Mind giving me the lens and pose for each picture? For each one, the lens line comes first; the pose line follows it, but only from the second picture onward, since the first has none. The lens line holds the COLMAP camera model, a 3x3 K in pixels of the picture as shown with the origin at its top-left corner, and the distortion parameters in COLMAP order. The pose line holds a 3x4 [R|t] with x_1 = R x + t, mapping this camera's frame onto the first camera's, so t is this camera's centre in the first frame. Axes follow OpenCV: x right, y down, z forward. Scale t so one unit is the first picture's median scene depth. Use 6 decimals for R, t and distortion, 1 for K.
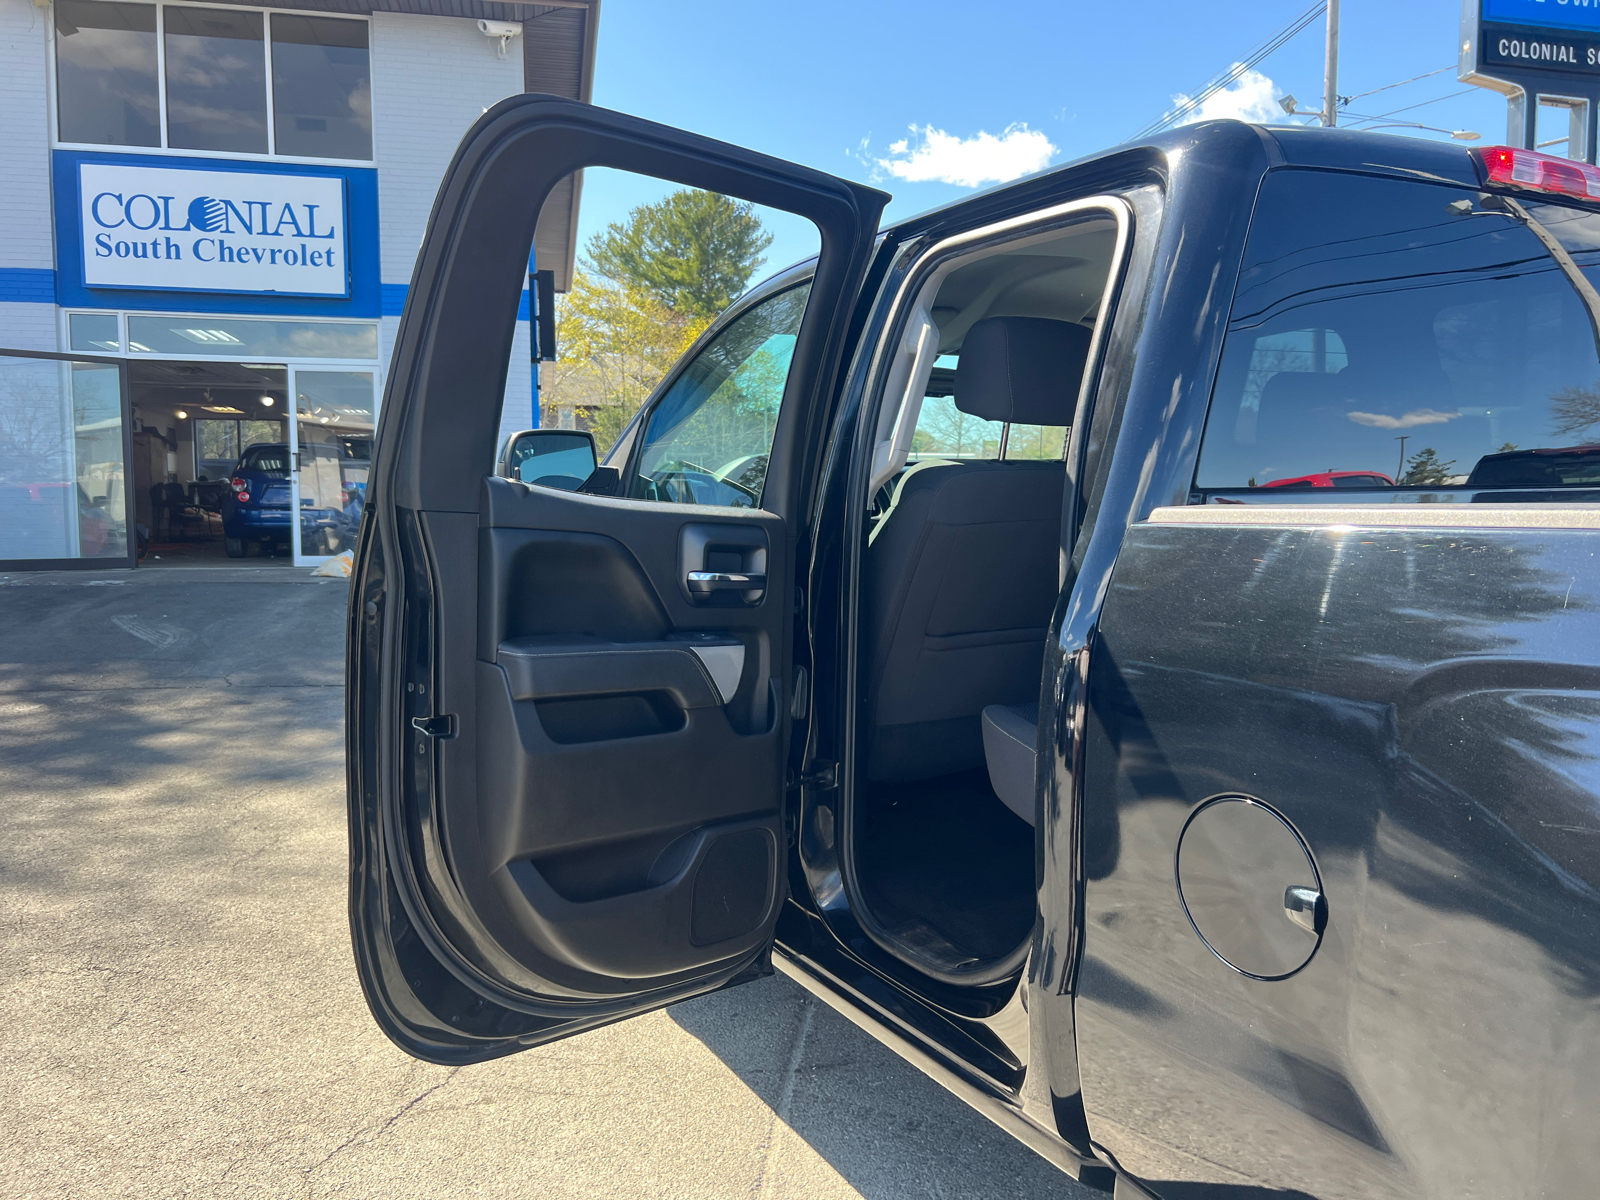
lens RADIAL K [[1228.5, 0, 803.0], [0, 1228.5, 603.6], [0, 0, 1]] dist [0.030889, -0.021941]
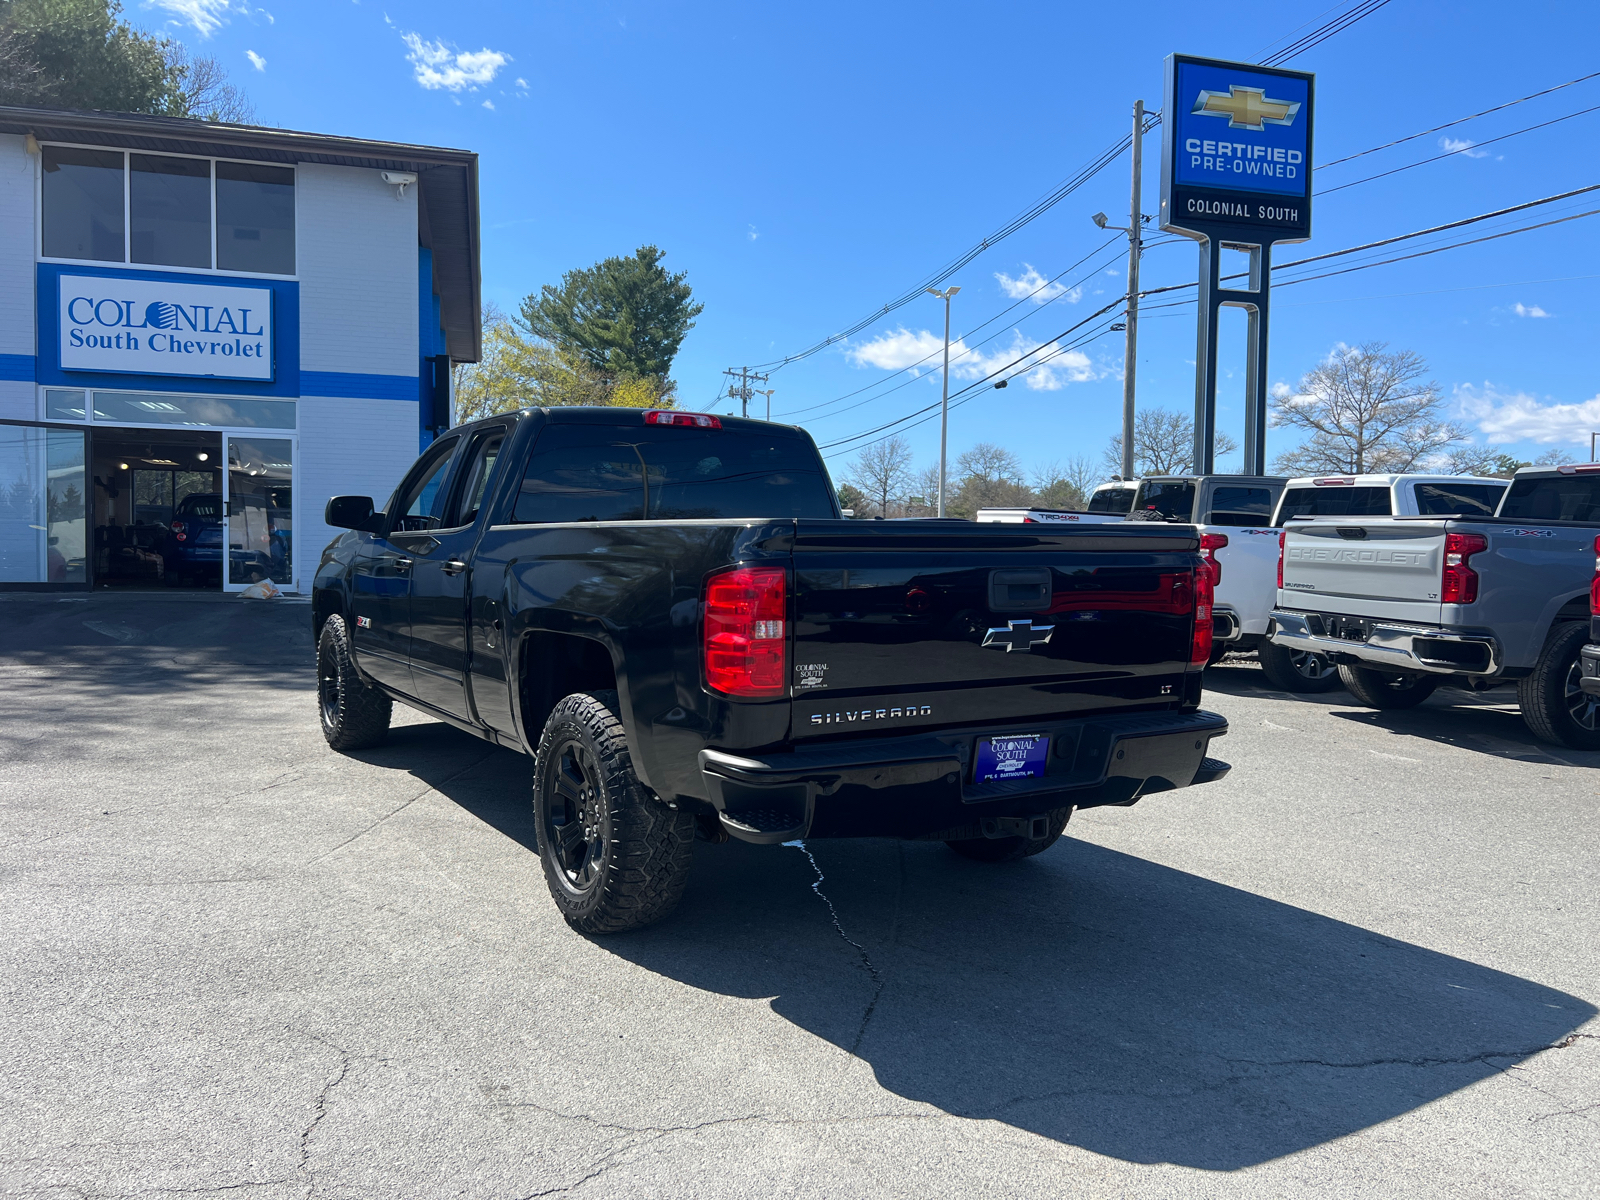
lens RADIAL K [[1228.5, 0, 825.8], [0, 1228.5, 605.1], [0, 0, 1]] dist [0.030889, -0.021941]
pose [[0.997910, 0.008488, 0.064052, 0.120657], [-0.005726, 0.999051, -0.043187, 0.035021], [-0.064357, 0.042730, 0.997012, -0.296724]]
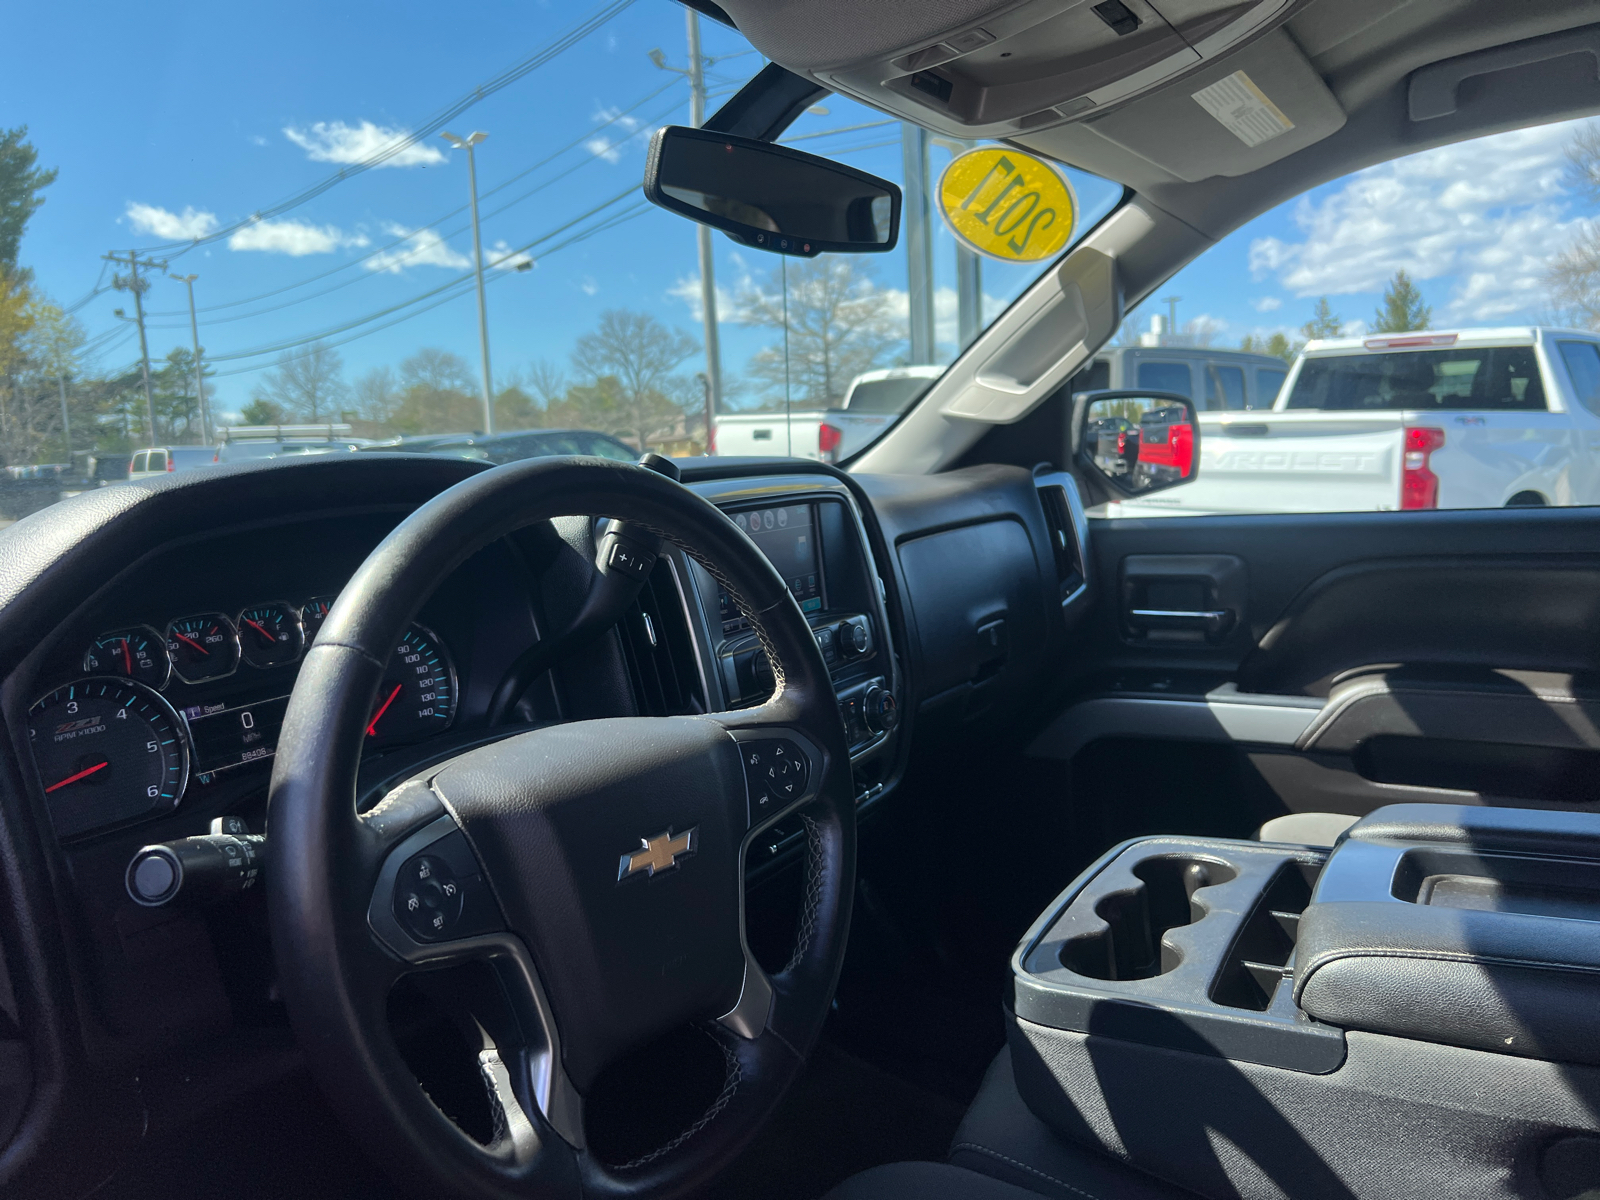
lens RADIAL K [[1206.2, 0, 809.8], [0, 1206.2, 629.9], [0, 0, 1]] dist [0.044793, -0.053895]
pose [[0.872161, -0.106506, 0.477484, -0.015846], [0.083170, 0.994086, 0.069820, -0.025427], [-0.482097, -0.021182, 0.875862, 0.195336]]
